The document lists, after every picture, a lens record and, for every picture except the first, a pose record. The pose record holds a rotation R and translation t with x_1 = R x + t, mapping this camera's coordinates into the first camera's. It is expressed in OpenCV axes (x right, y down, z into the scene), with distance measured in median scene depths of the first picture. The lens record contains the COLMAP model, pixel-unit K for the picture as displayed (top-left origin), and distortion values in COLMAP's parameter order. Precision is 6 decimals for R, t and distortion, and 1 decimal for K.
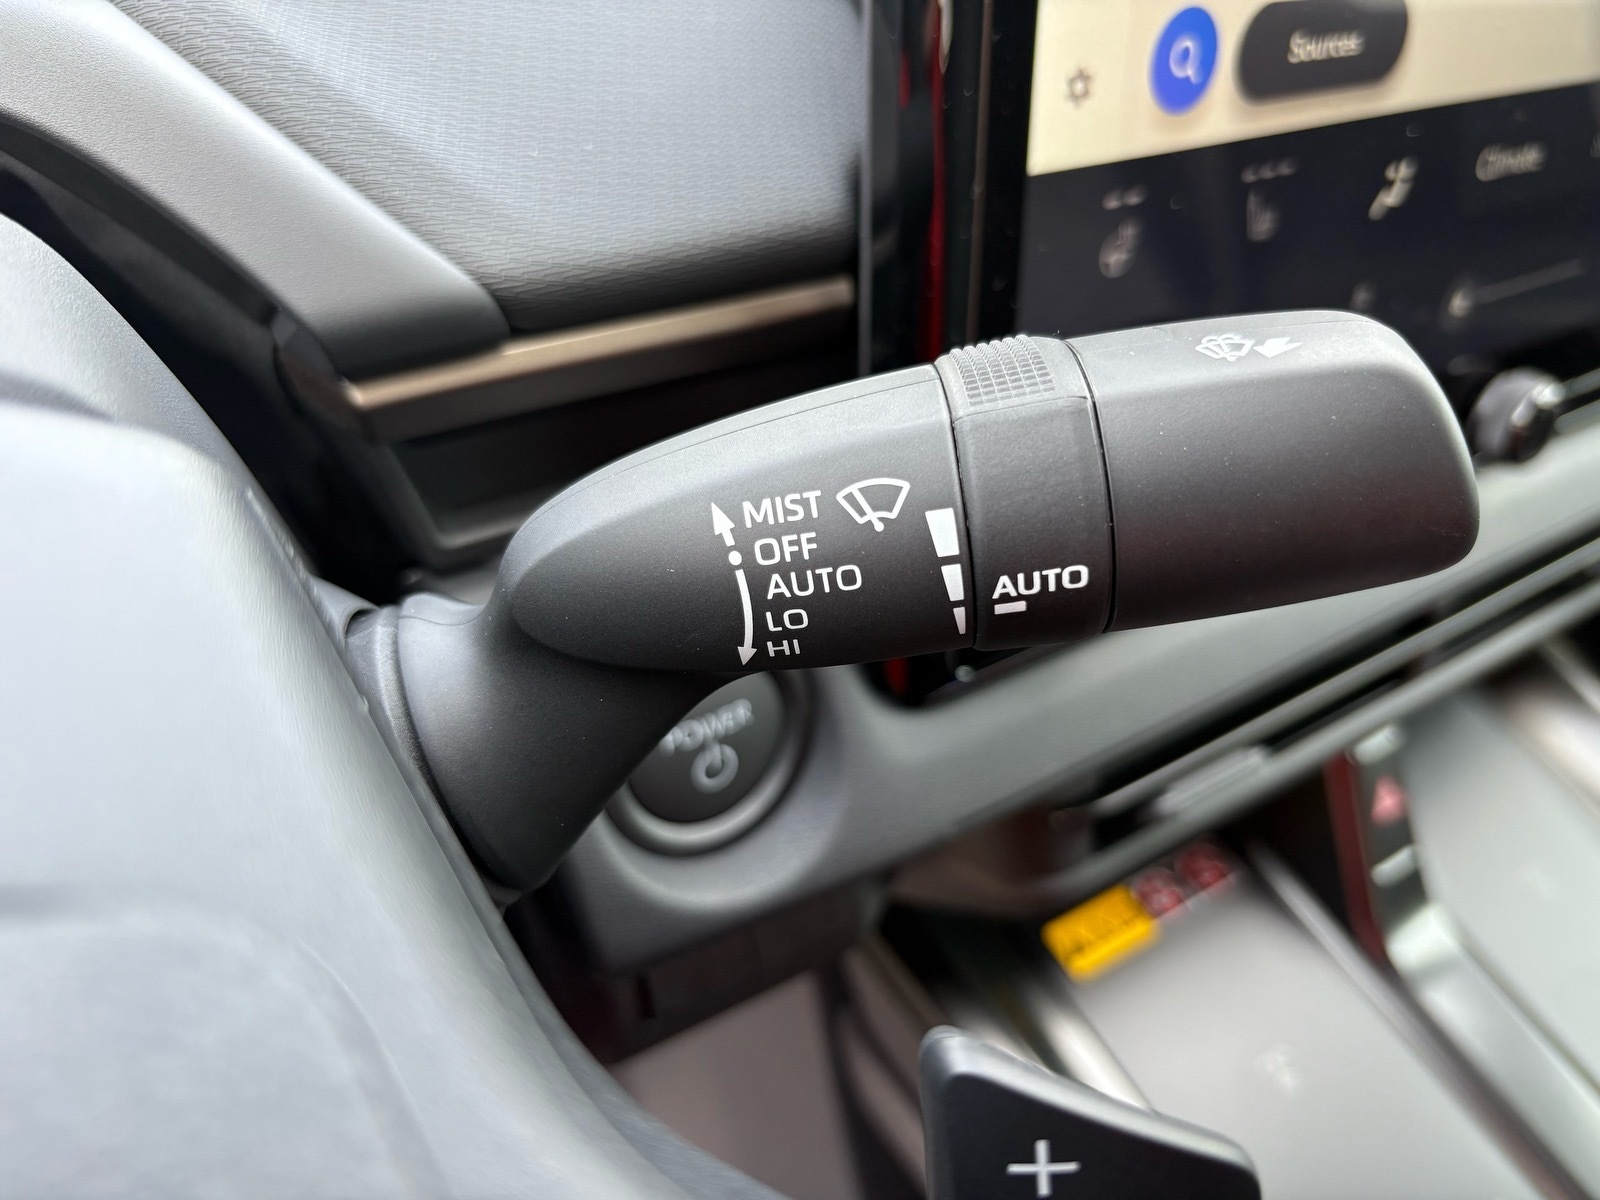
lens RADIAL K [[1238.4, 0, 789.7], [0, 1238.4, 598.8], [0, 0, 1]] dist [0.011826, -0.032094]
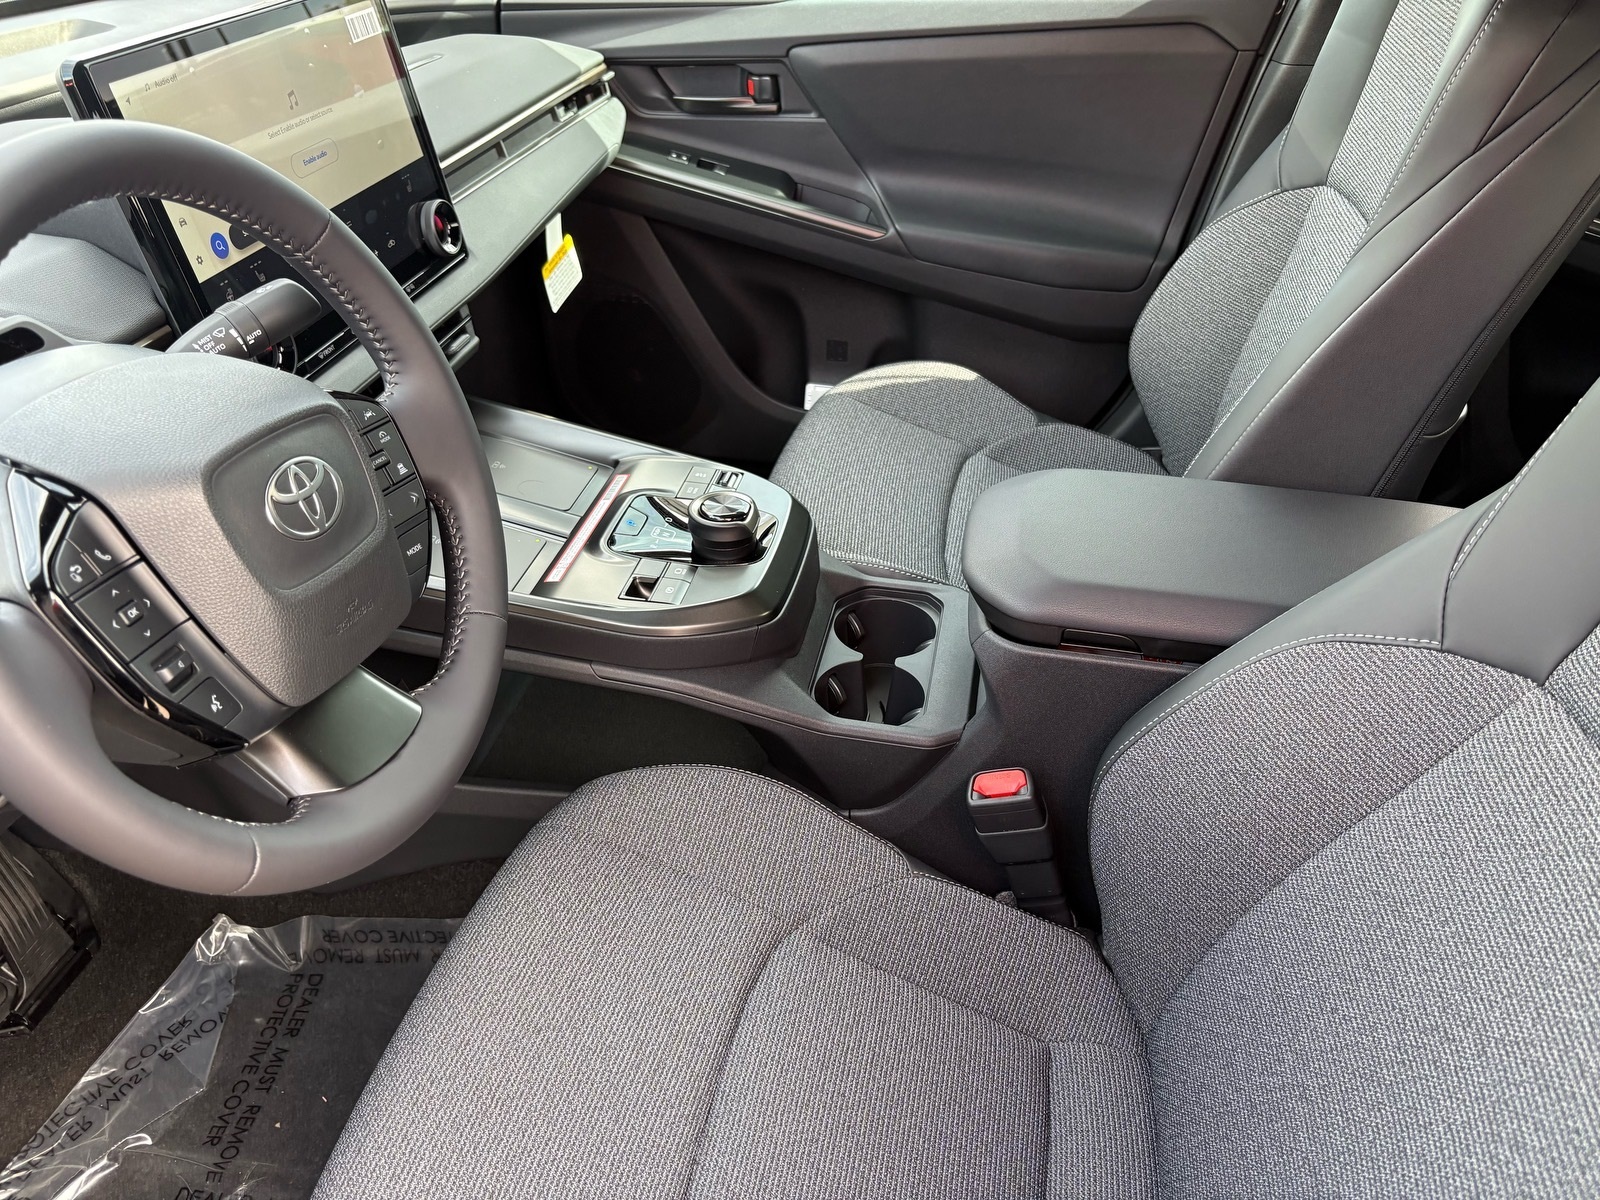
lens RADIAL K [[1238.4, 0, 825.6], [0, 1238.4, 596.0], [0, 0, 1]] dist [0.011826, -0.032094]
pose [[0.680829, -0.474003, 0.558384, -1.165109], [0.510620, 0.853721, 0.102119, 1.167371], [-0.525109, 0.215596, 0.823273, -3.204804]]
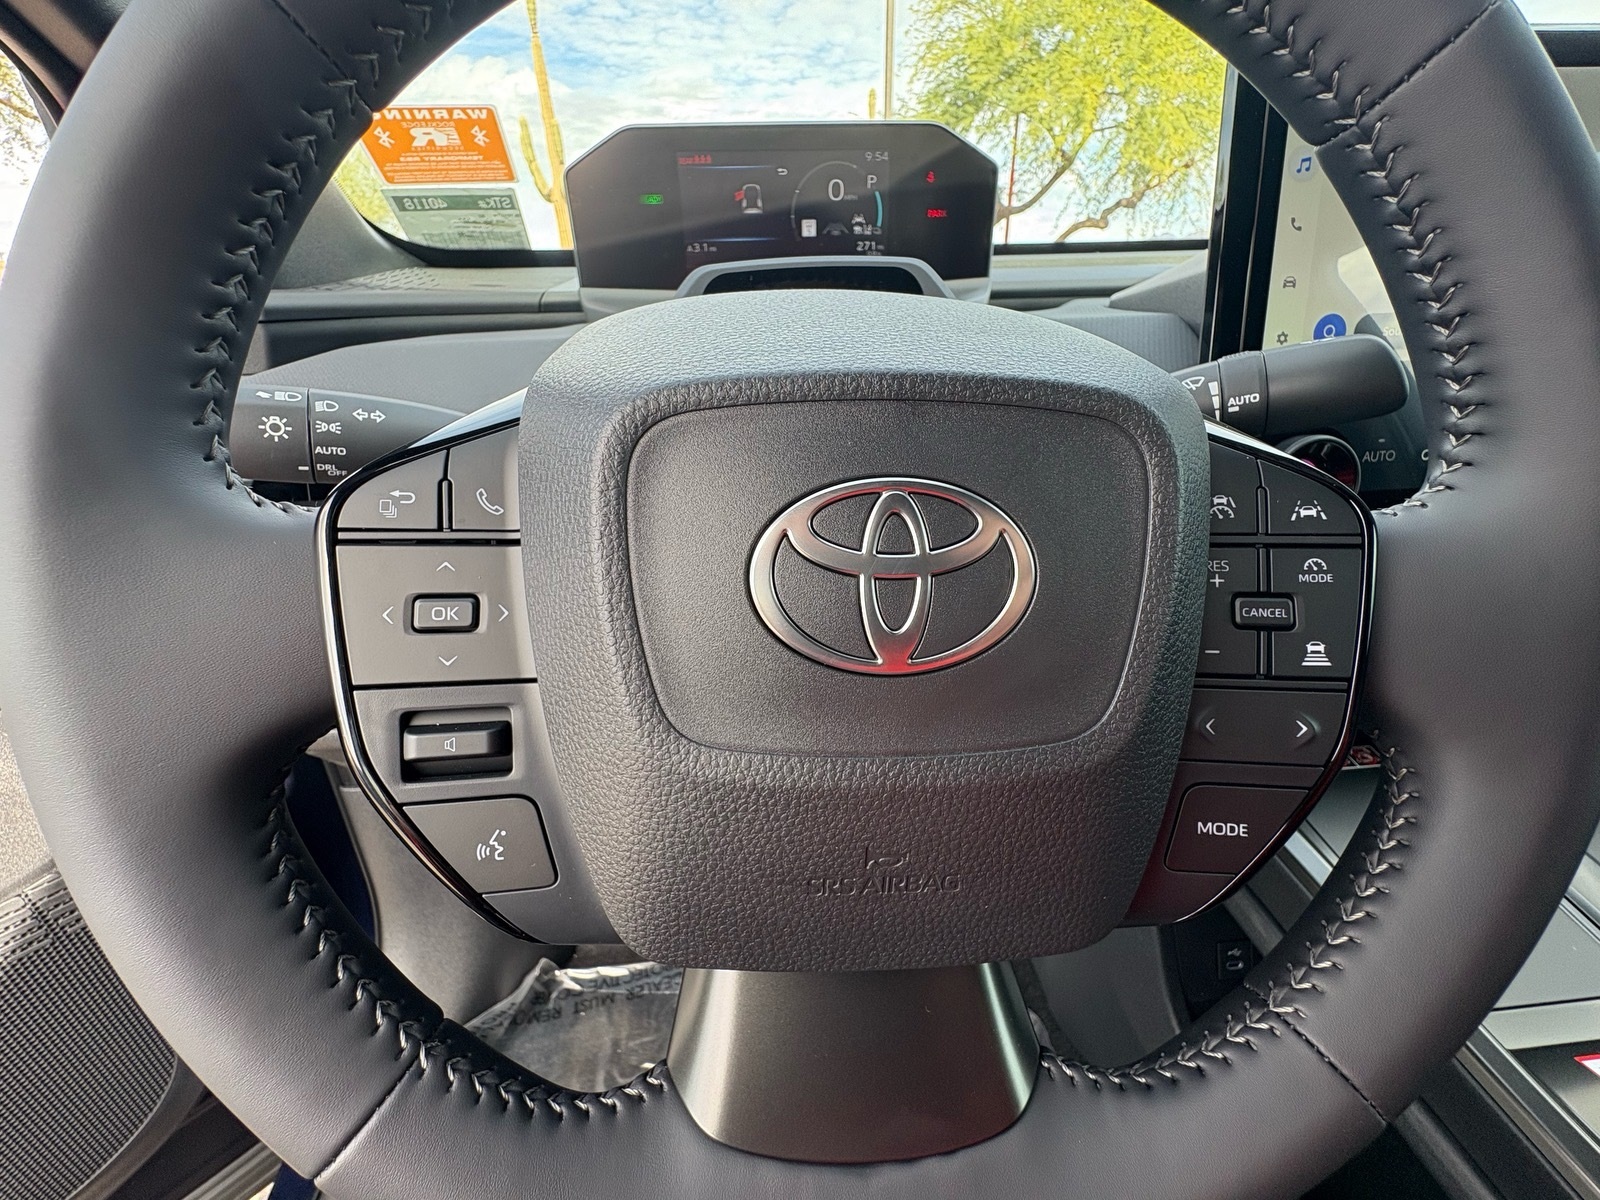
lens RADIAL K [[633.9, 0, 805.1], [0, 633.9, 602.8], [0, 0, 1]] dist [0.013627, -0.000232]
pose [[0.879095, 0.089910, -0.468090, -0.002678], [-0.215826, 0.950691, -0.222725, 0.808333], [0.424984, 0.296822, 0.855152, -0.651692]]
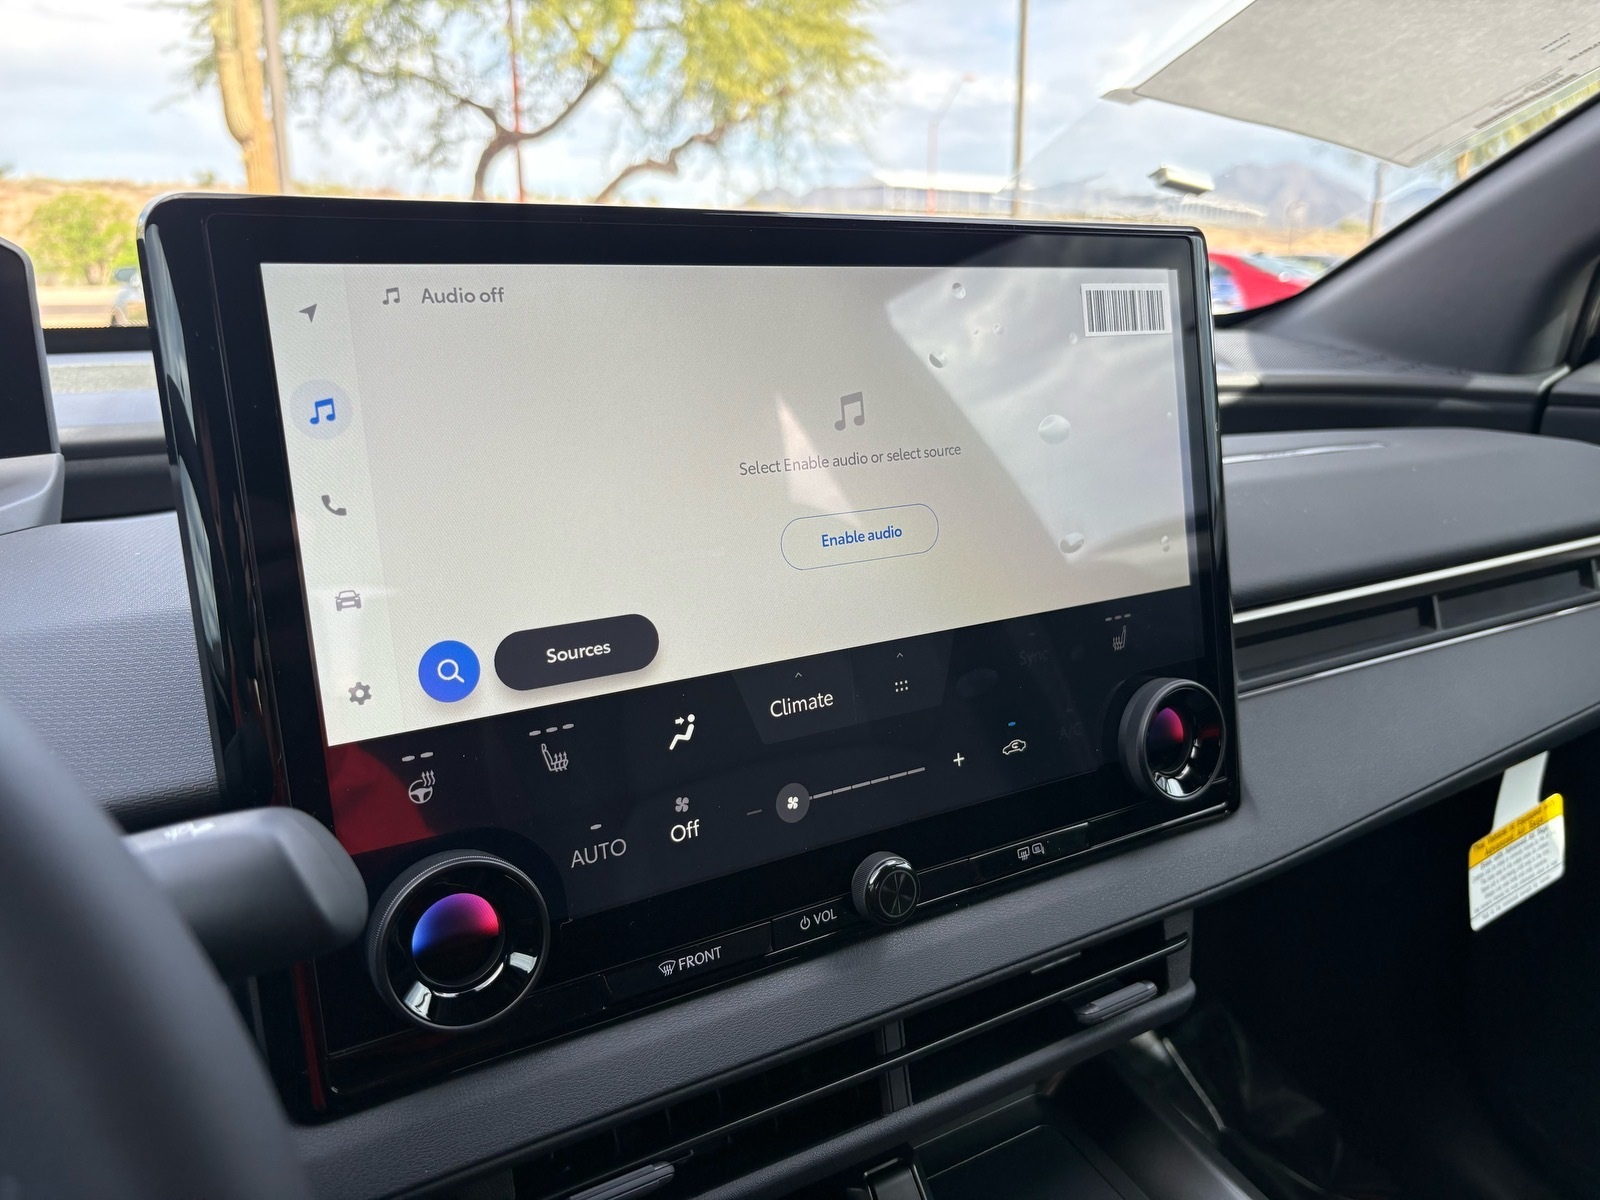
lens RADIAL K [[1238.4, 0, 783.2], [0, 1238.4, 611.5], [0, 0, 1]] dist [0.011826, -0.032094]
pose [[0.995321, -0.086996, -0.042053, 0.877889], [0.060890, 0.902618, -0.426114, 0.230158], [0.075029, 0.421560, 0.903691, -0.504597]]
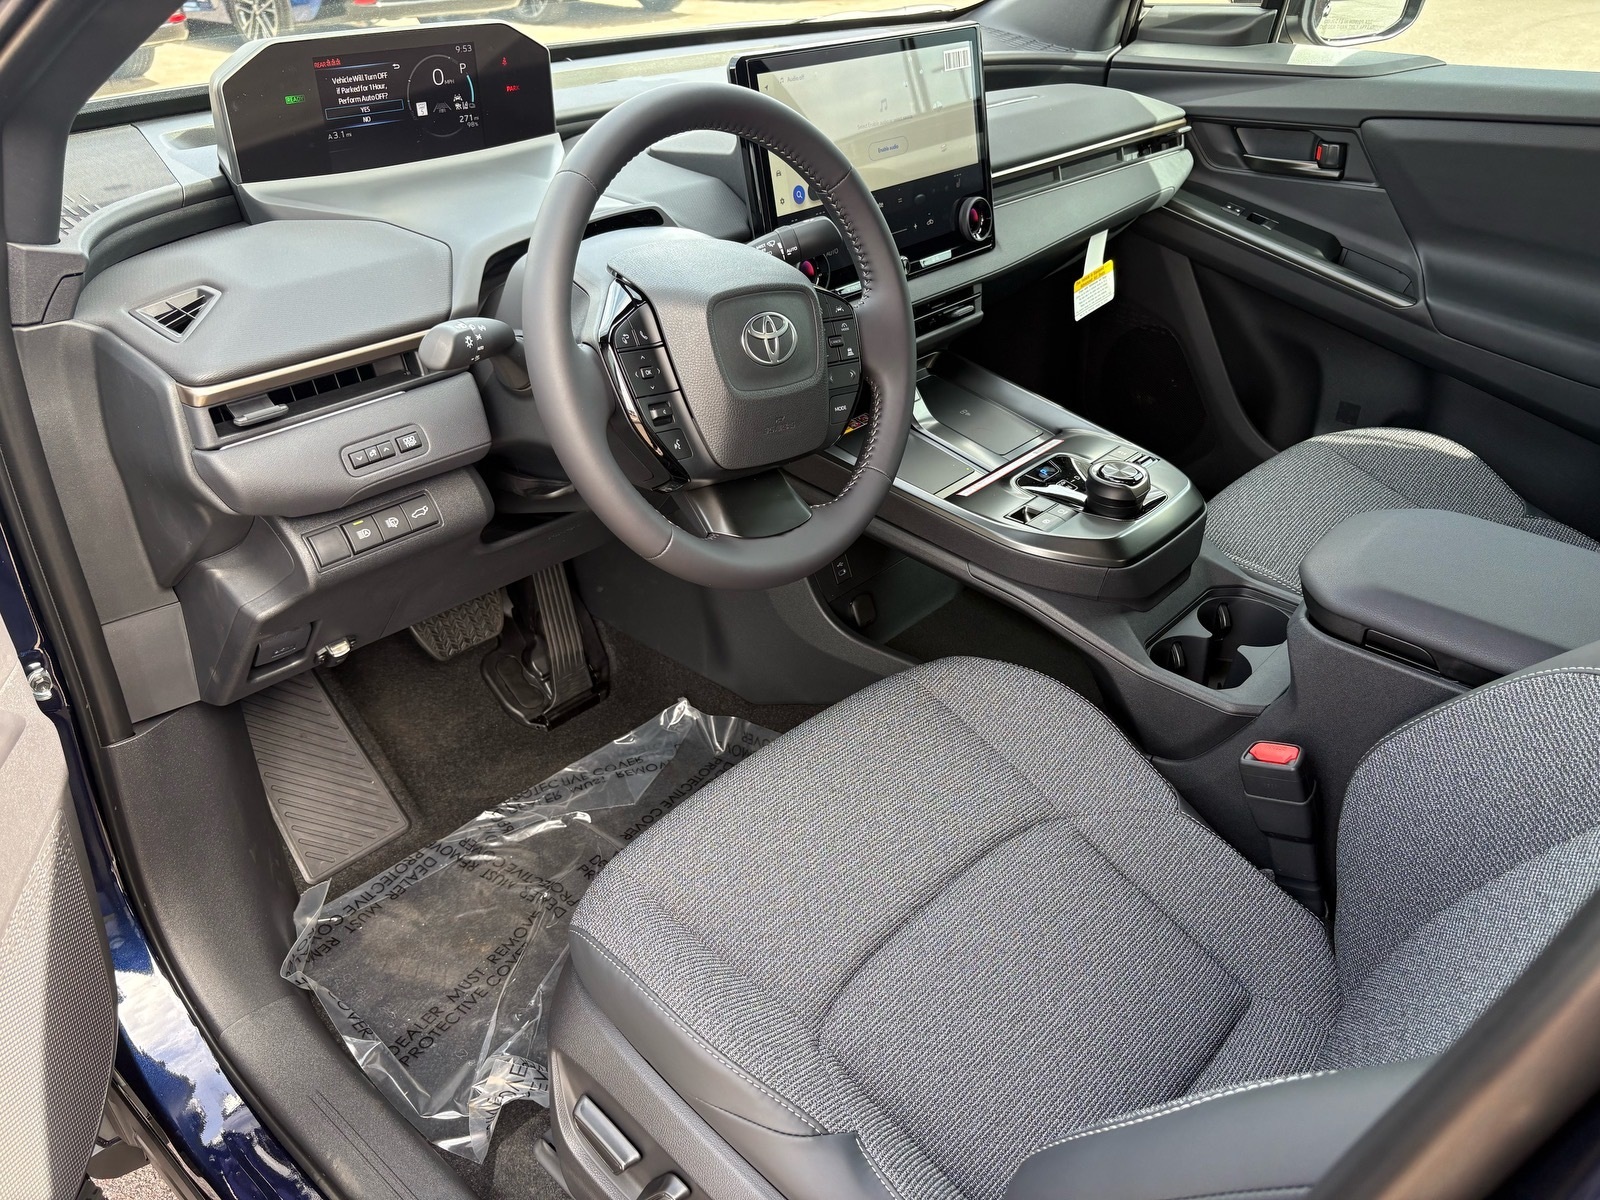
lens RADIAL K [[1238.4, 0, 796.0], [0, 1238.4, 602.5], [0, 0, 1]] dist [0.011826, -0.032094]
pose [[0.960170, -0.212289, 0.181680, -1.173602], [0.236537, 0.963669, -0.124065, 2.161246], [-0.148742, 0.162097, 0.975500, -4.430446]]
